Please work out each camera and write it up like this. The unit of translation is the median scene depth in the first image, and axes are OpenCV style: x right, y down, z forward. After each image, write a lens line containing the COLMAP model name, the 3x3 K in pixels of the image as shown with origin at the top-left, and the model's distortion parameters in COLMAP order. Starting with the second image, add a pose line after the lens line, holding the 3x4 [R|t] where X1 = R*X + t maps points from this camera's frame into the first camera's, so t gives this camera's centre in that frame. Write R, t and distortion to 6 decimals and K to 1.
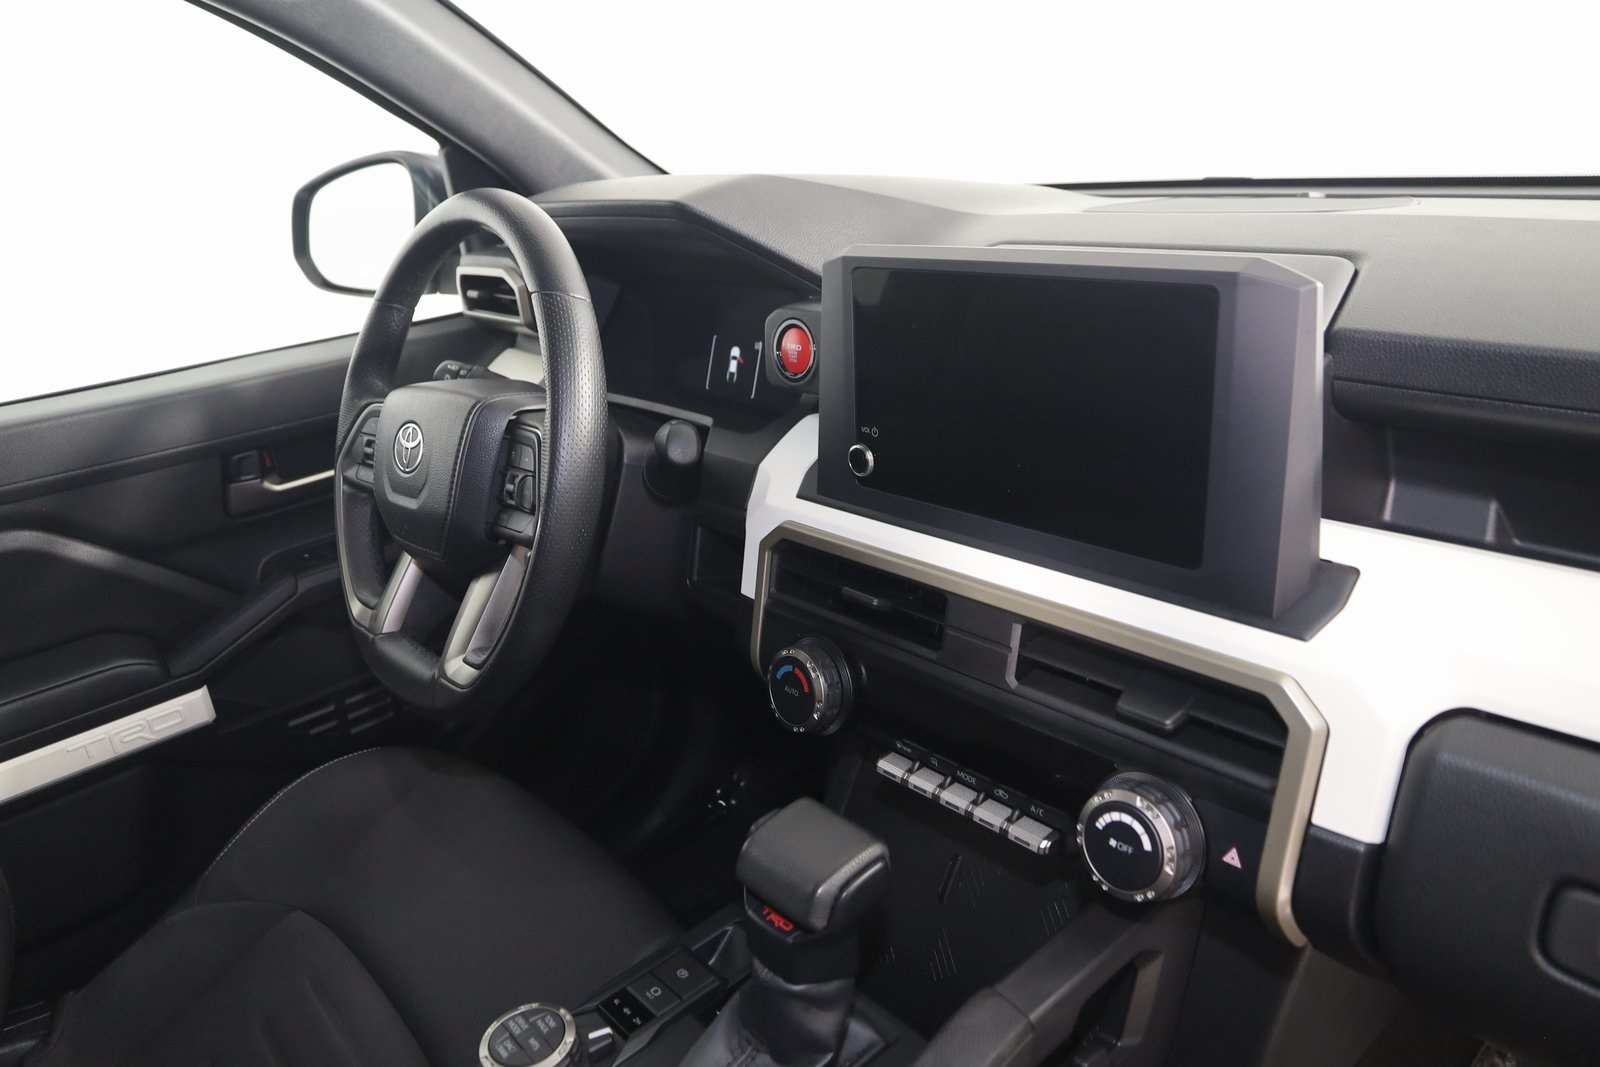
lens RADIAL K [[1080.4, 0, 804.5], [0, 1080.4, 542.7], [0, 0, 1]] dist [-0.106601, 0.047556]
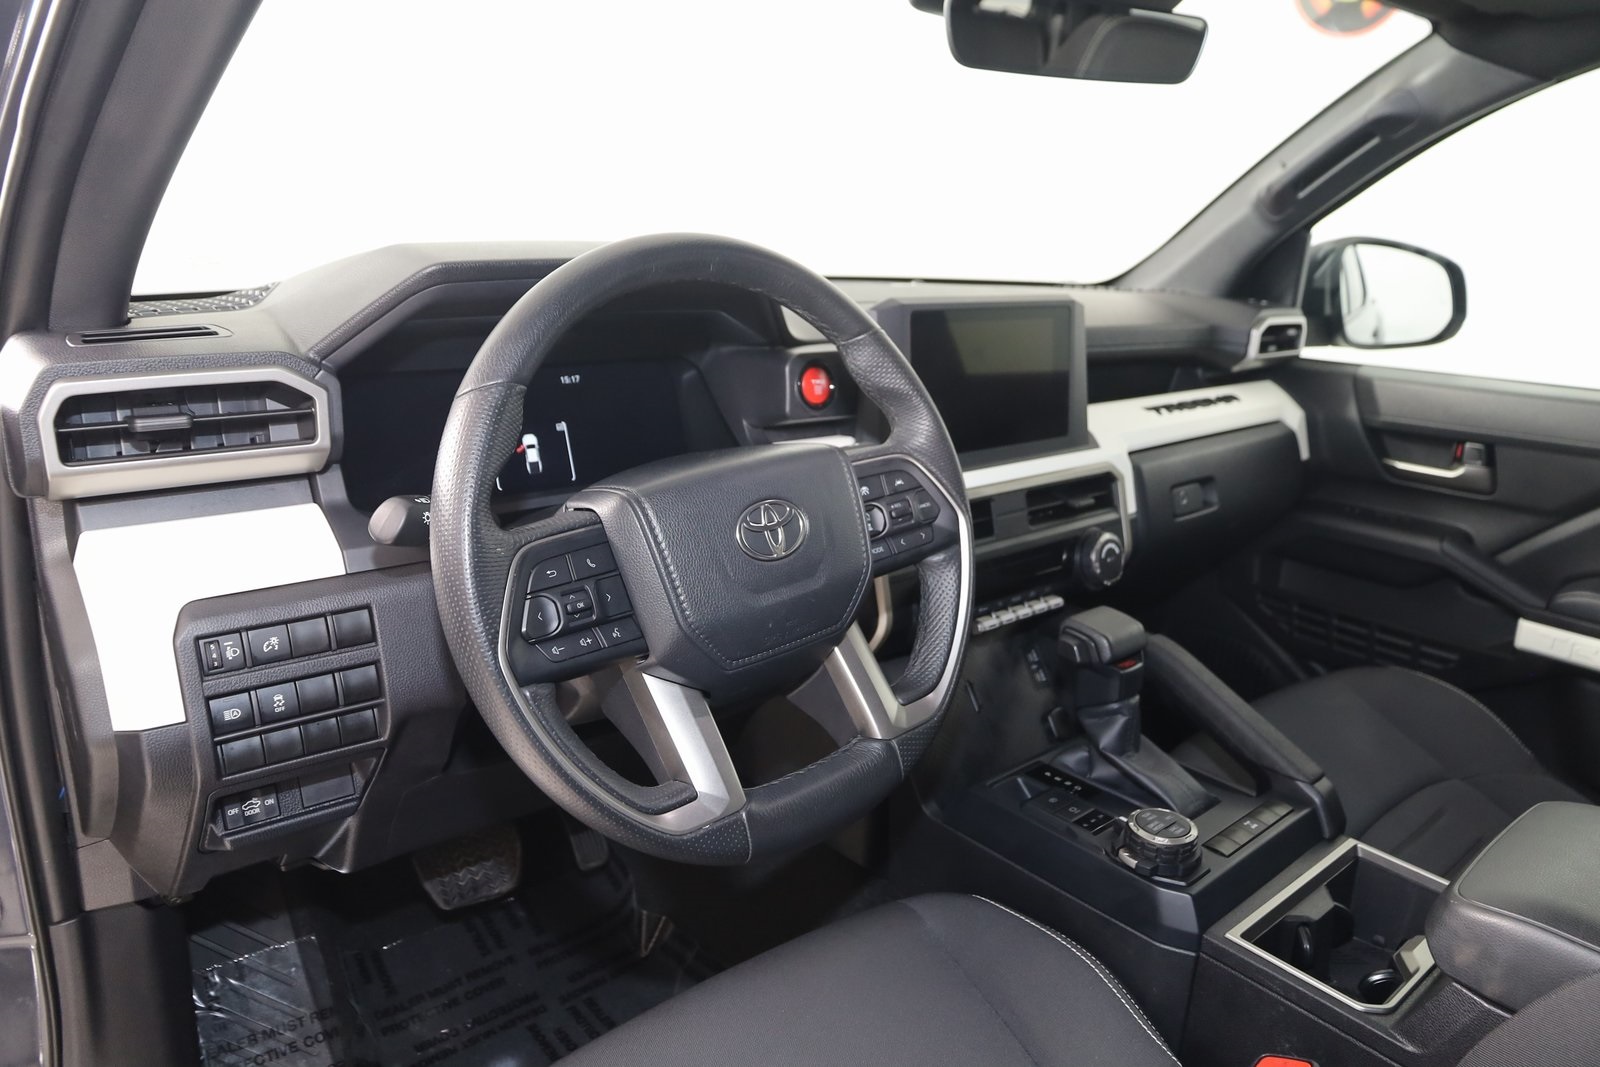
lens RADIAL K [[1080.4, 0, 797.3], [0, 1080.4, 522.3], [0, 0, 1]] dist [-0.106601, 0.047556]
pose [[0.018241, -0.182646, 0.983010, -1.239871], [0.329323, 0.929408, 0.166575, -0.241684], [-0.944041, 0.320690, 0.077103, 0.943234]]
